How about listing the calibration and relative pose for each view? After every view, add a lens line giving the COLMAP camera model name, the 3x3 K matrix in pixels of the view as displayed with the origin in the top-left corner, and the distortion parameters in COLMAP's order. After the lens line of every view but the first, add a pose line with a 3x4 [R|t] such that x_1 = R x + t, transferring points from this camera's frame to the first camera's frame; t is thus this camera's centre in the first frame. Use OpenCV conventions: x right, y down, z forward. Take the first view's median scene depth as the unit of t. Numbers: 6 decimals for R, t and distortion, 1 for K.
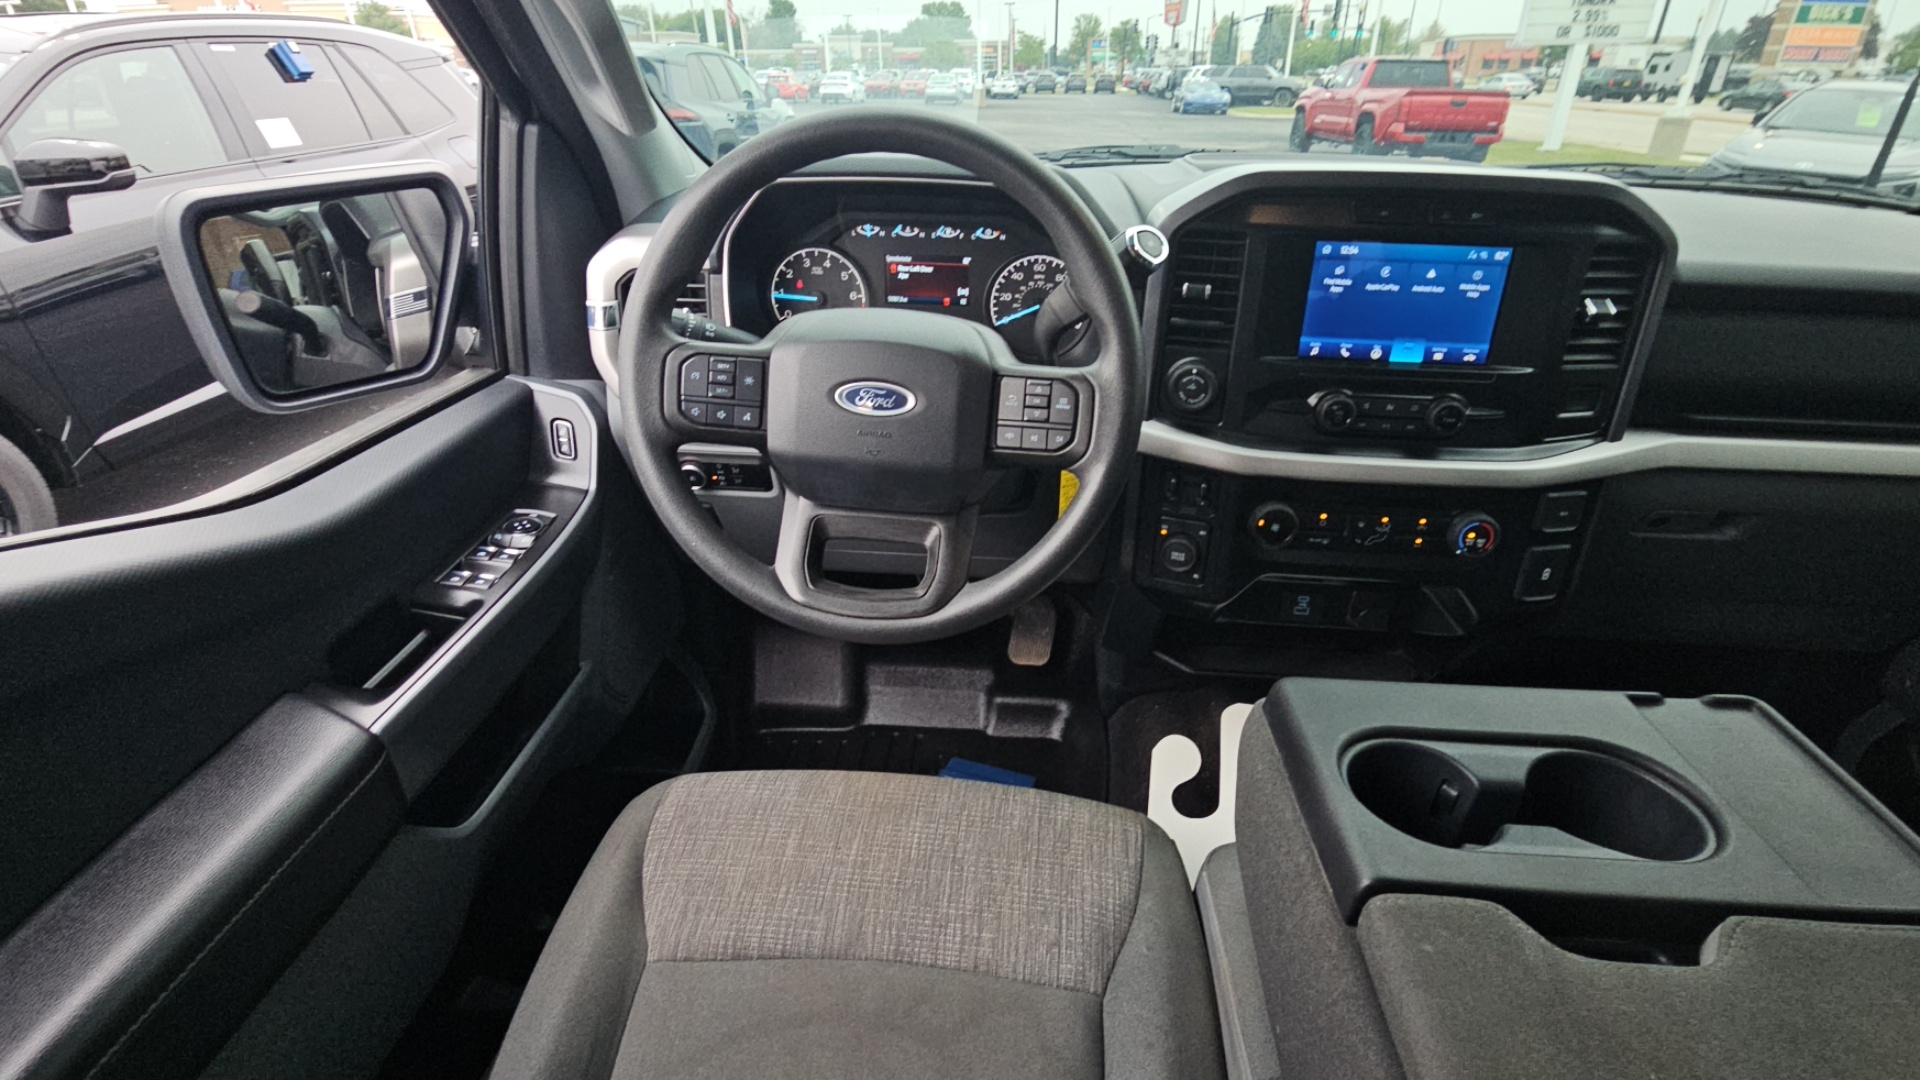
lens RADIAL K [[859.8, 0, 980.6], [0, 859.8, 541.2], [0, 0, 1]] dist [0.009349, -0.006883]
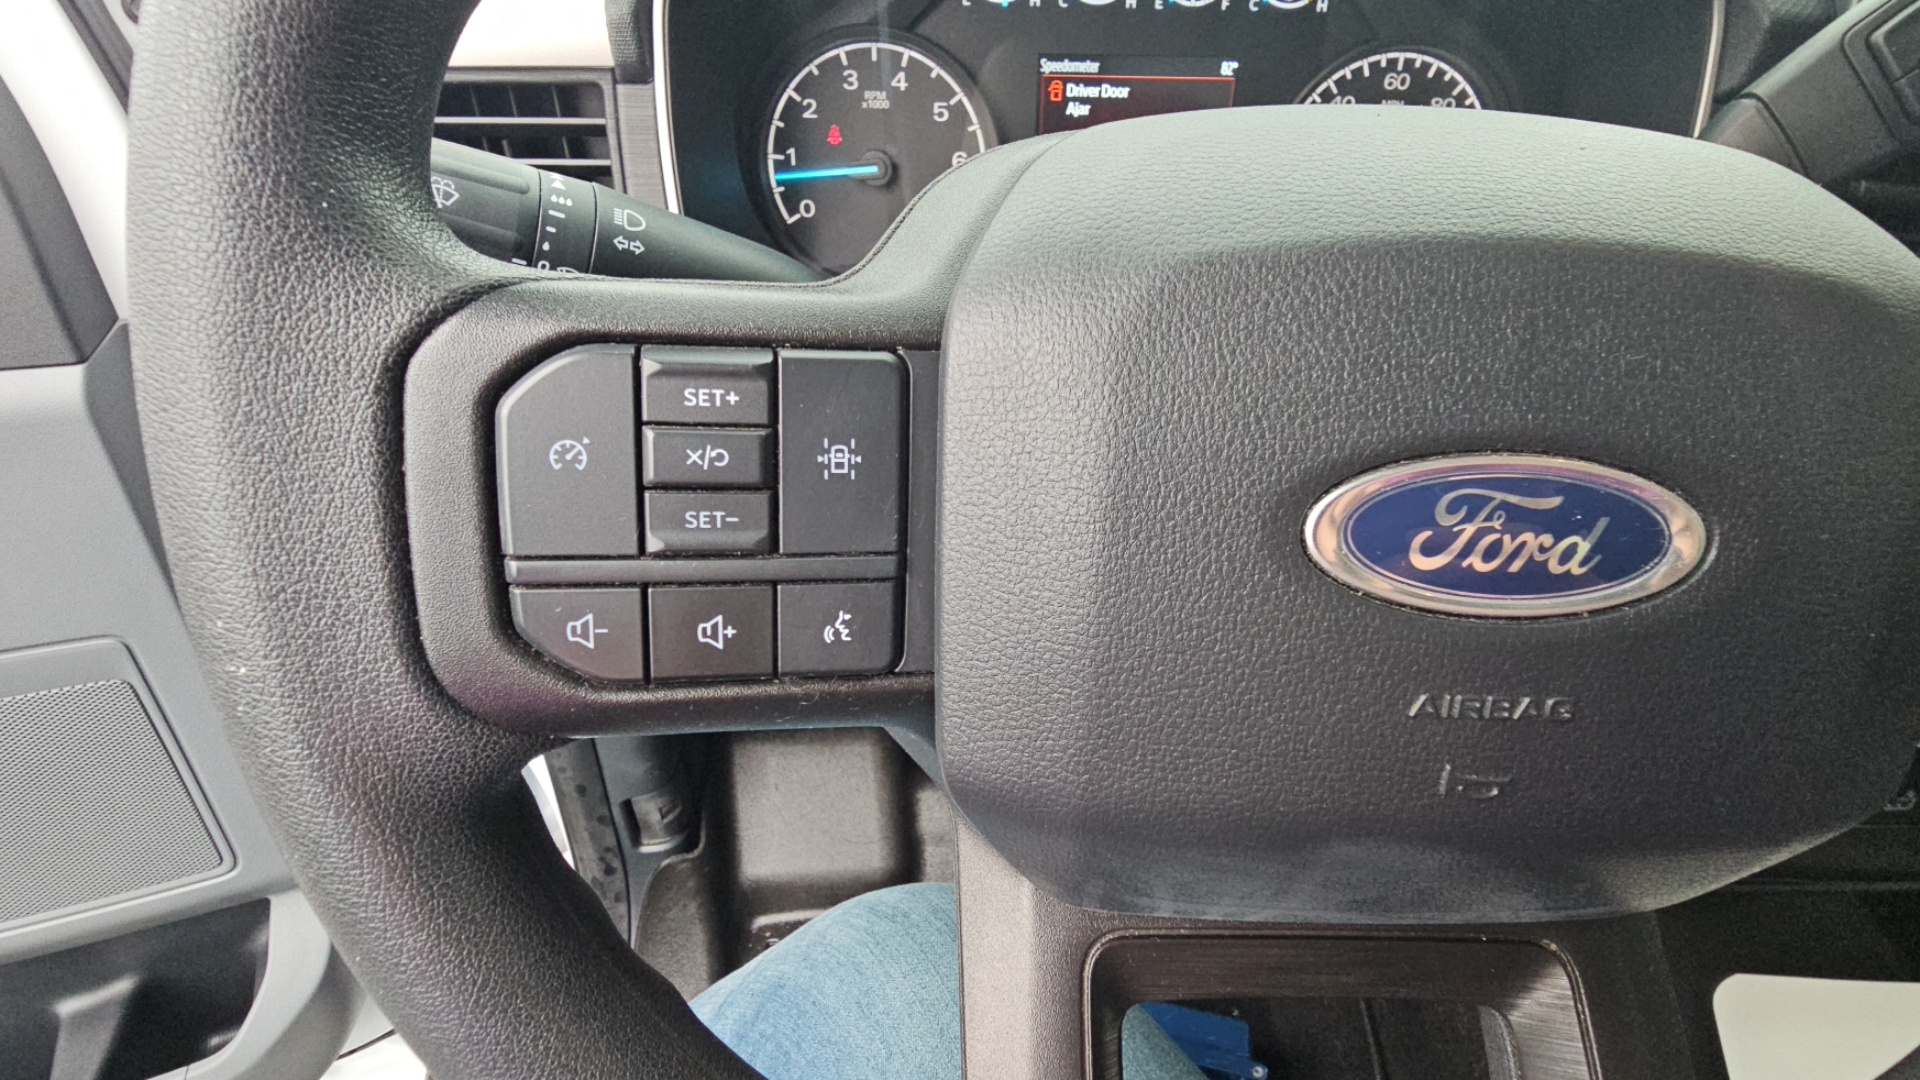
lens RADIAL K [[859.8, 0, 981.7], [0, 859.8, 543.0], [0, 0, 1]] dist [0.009349, -0.006883]
pose [[0.996695, -0.047241, 0.066084, -0.181129], [0.042114, 0.996147, 0.076928, -0.130648], [-0.069463, -0.073891, 0.994844, 0.573120]]
